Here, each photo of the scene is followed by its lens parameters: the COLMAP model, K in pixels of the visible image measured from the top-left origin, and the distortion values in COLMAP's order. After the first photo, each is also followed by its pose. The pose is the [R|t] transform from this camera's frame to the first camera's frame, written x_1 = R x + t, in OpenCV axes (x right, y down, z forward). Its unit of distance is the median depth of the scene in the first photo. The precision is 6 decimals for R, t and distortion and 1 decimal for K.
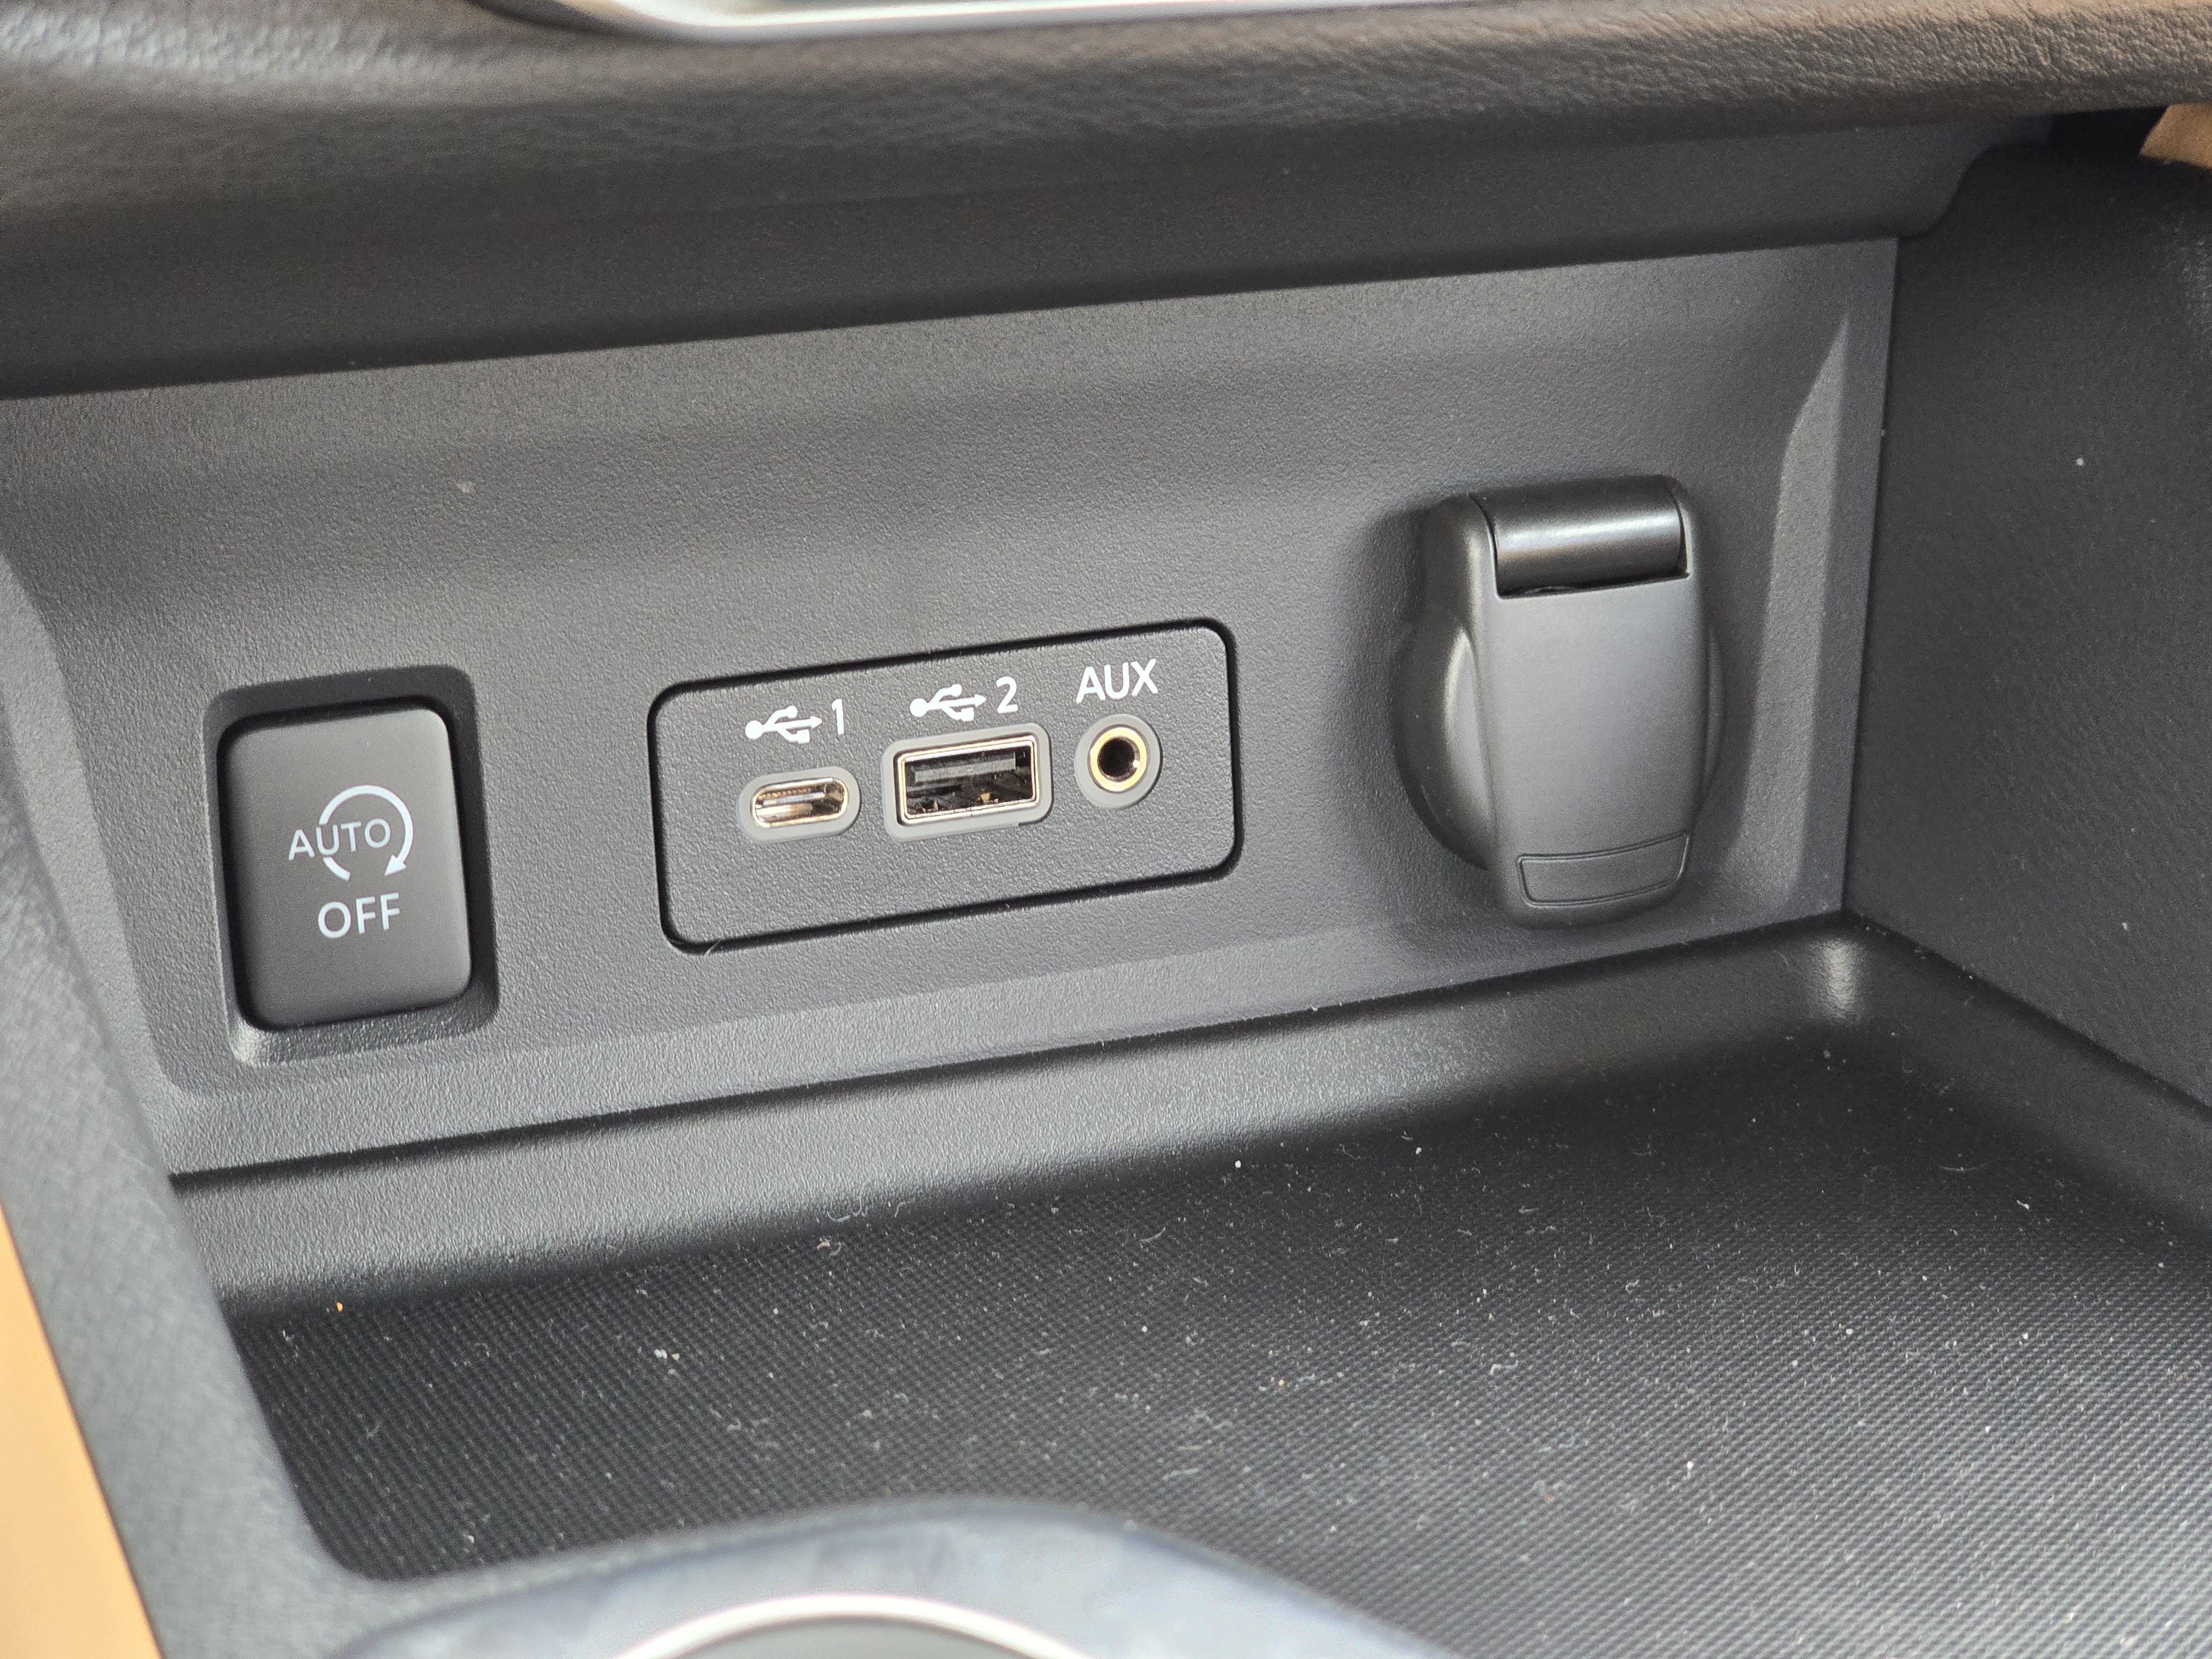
lens RADIAL K [[4461.1, 0, 1111.0], [0, 4461.1, 819.7], [0, 0, 1]] dist [-1.016992, 13.140963]
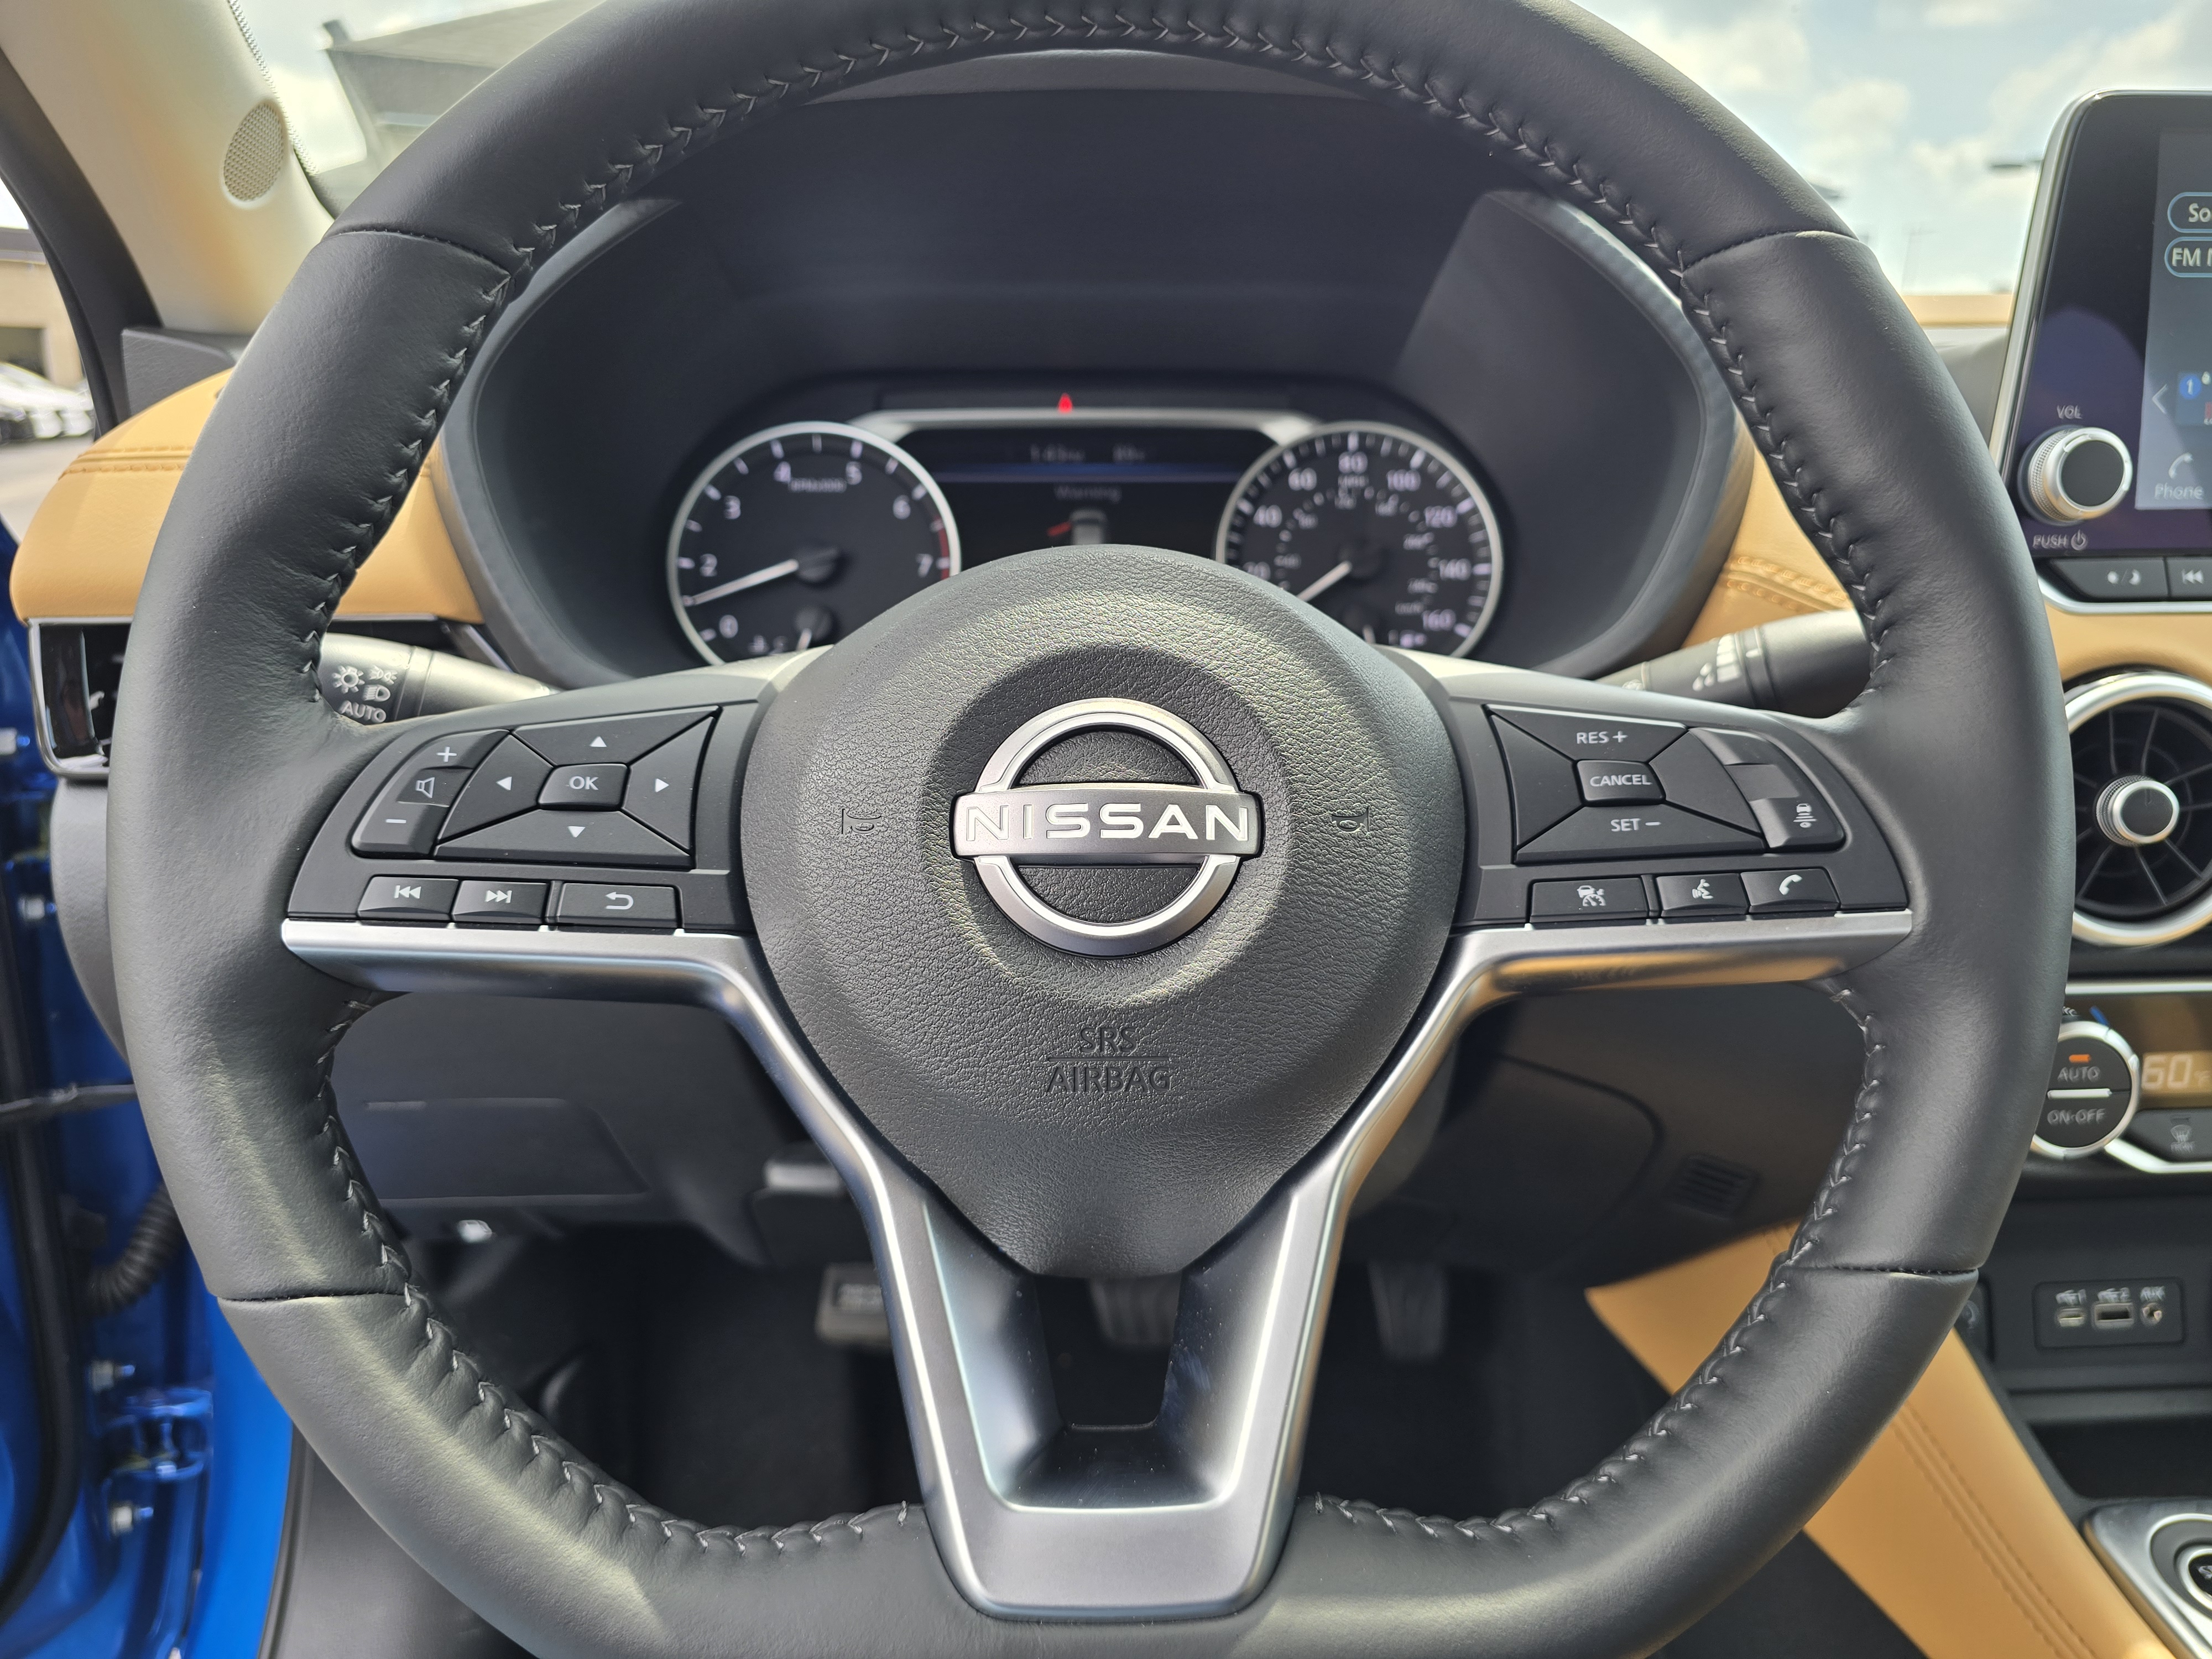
lens RADIAL K [[1542.8, 0, 1124.1], [0, 1542.8, 827.4], [0, 0, 1]] dist [0.012637, -0.033529]
pose [[0.929464, 0.010655, -0.368758, -0.353285], [-0.097718, 0.970990, -0.218242, -0.046178], [0.355735, 0.238882, 0.903542, -0.687583]]
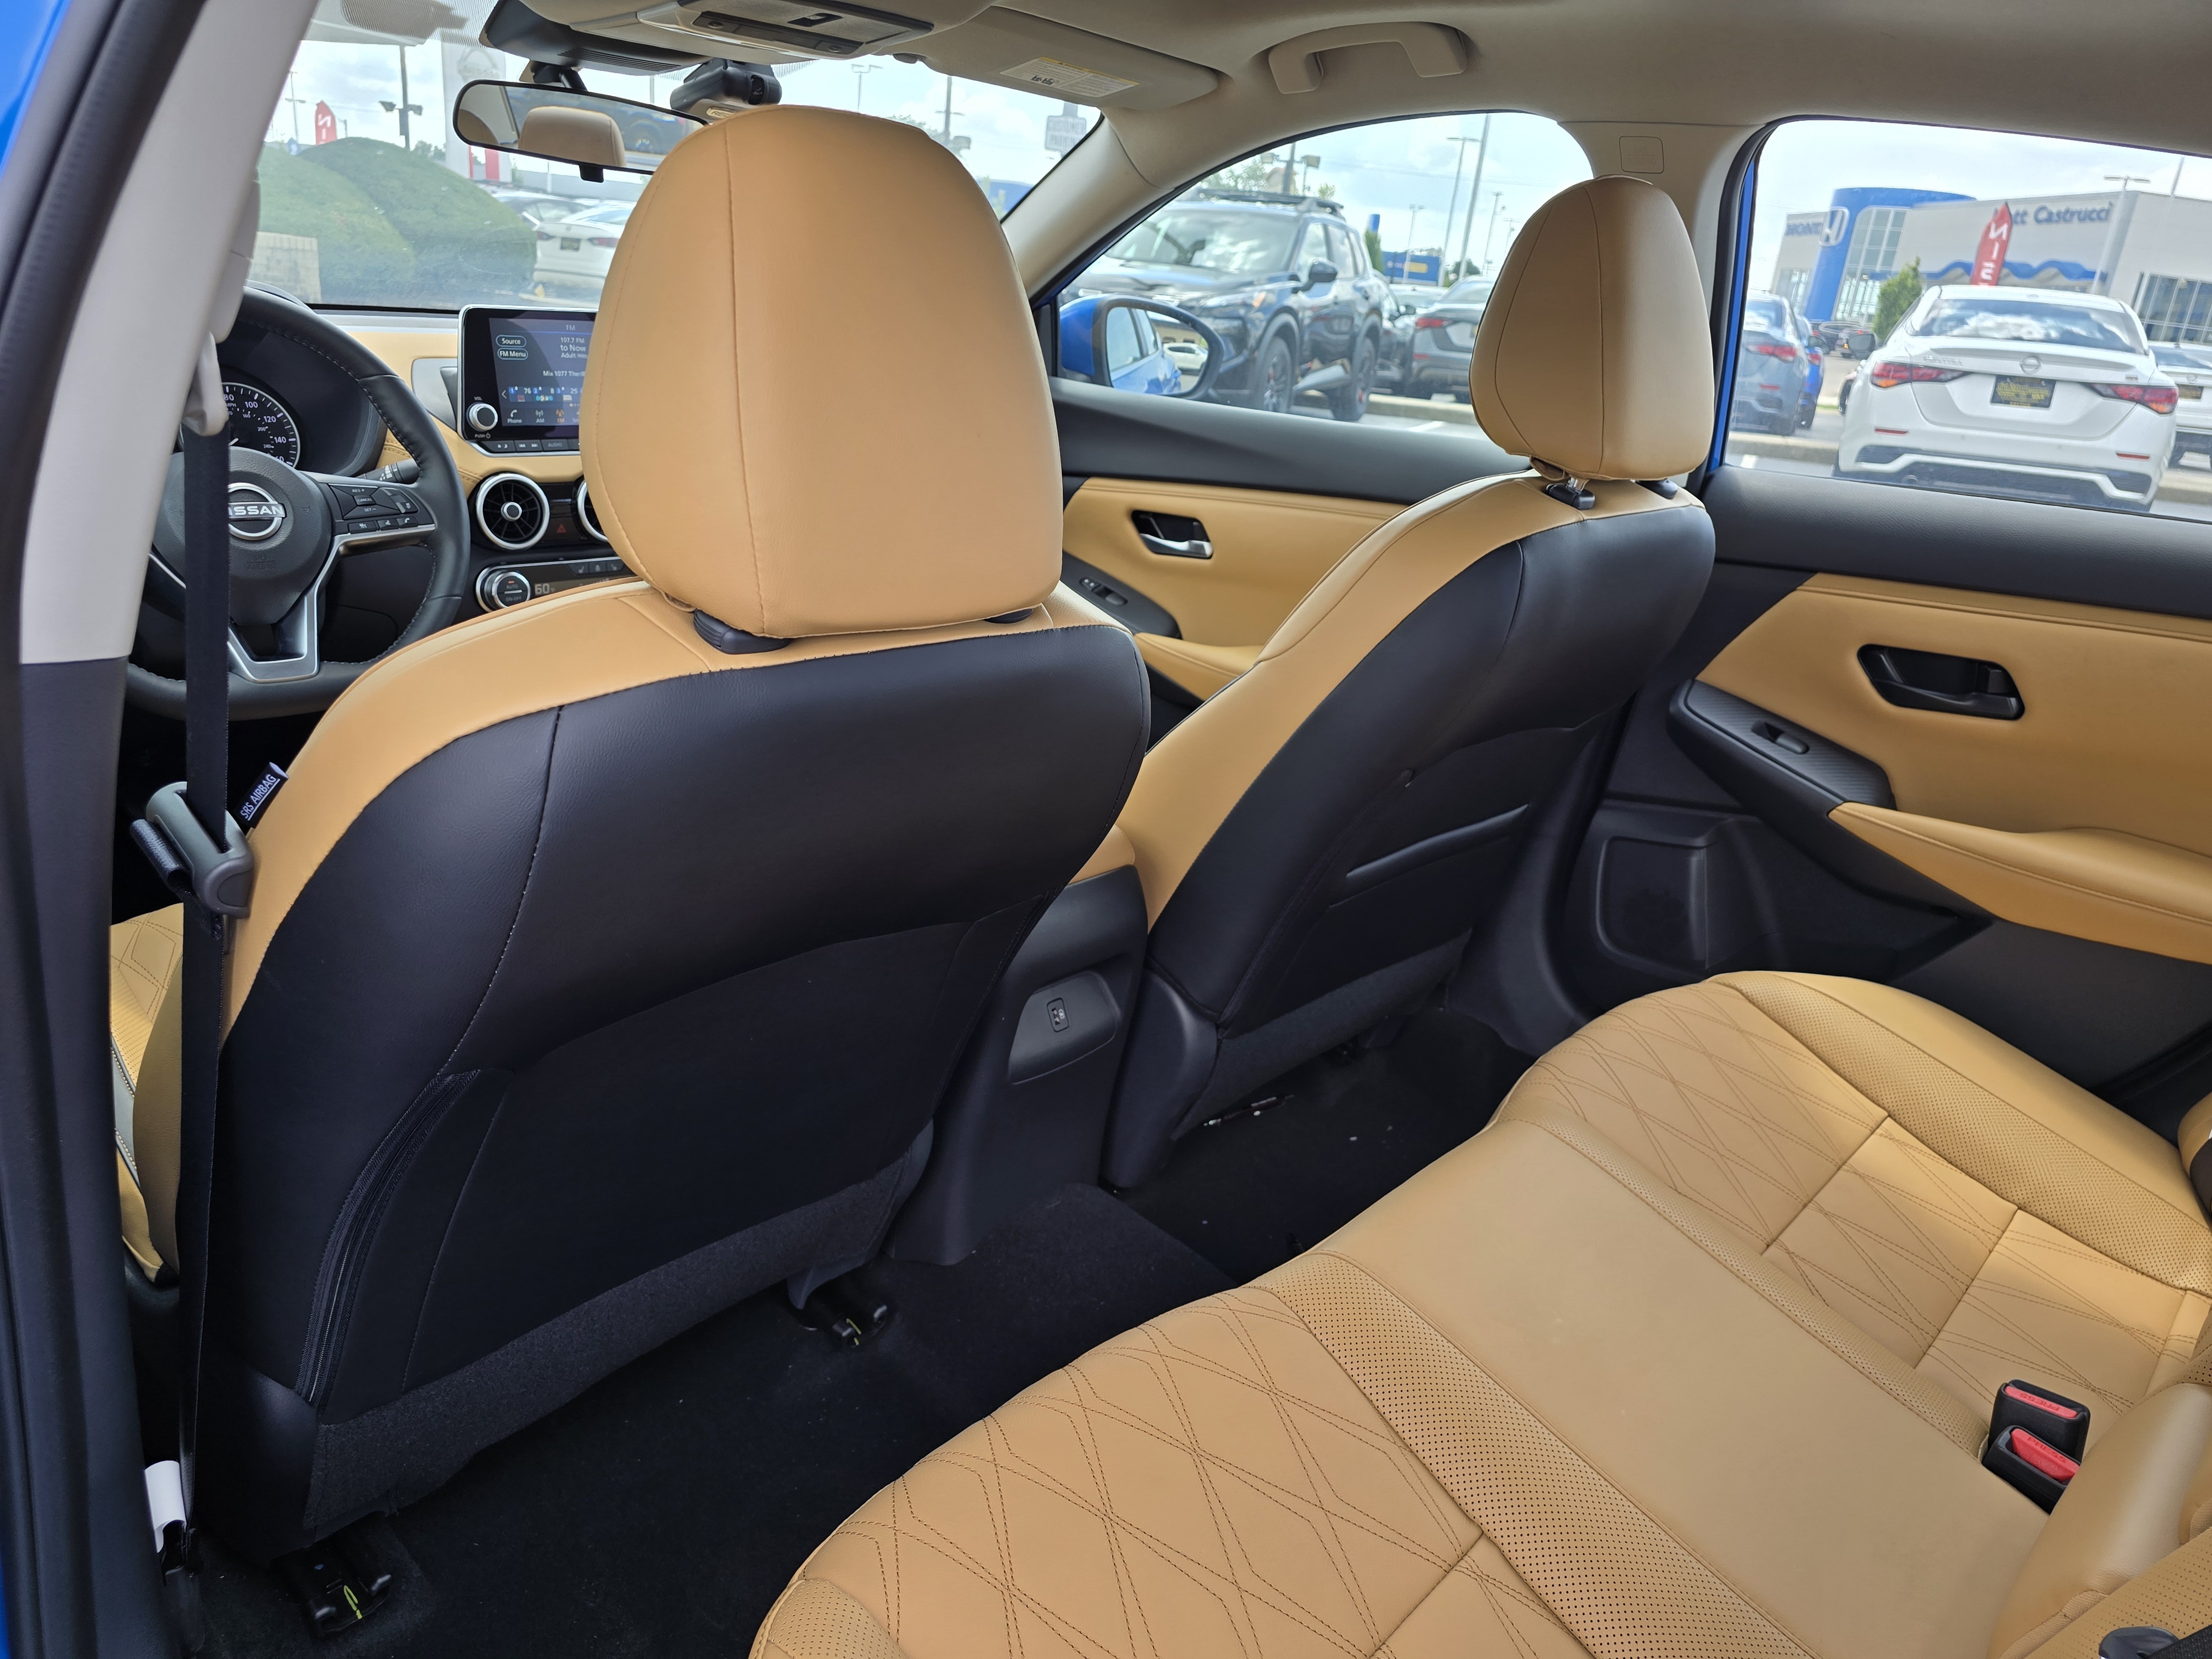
lens RADIAL K [[1499.9, 0, 1127.9], [0, 1499.9, 842.5], [0, 0, 1]] dist [0.053178, -0.057470]
pose [[0.916066, -0.148362, 0.372574, -0.225265], [0.181926, 0.981694, -0.056392, 0.960557], [-0.357387, 0.119440, 0.926288, -3.479556]]
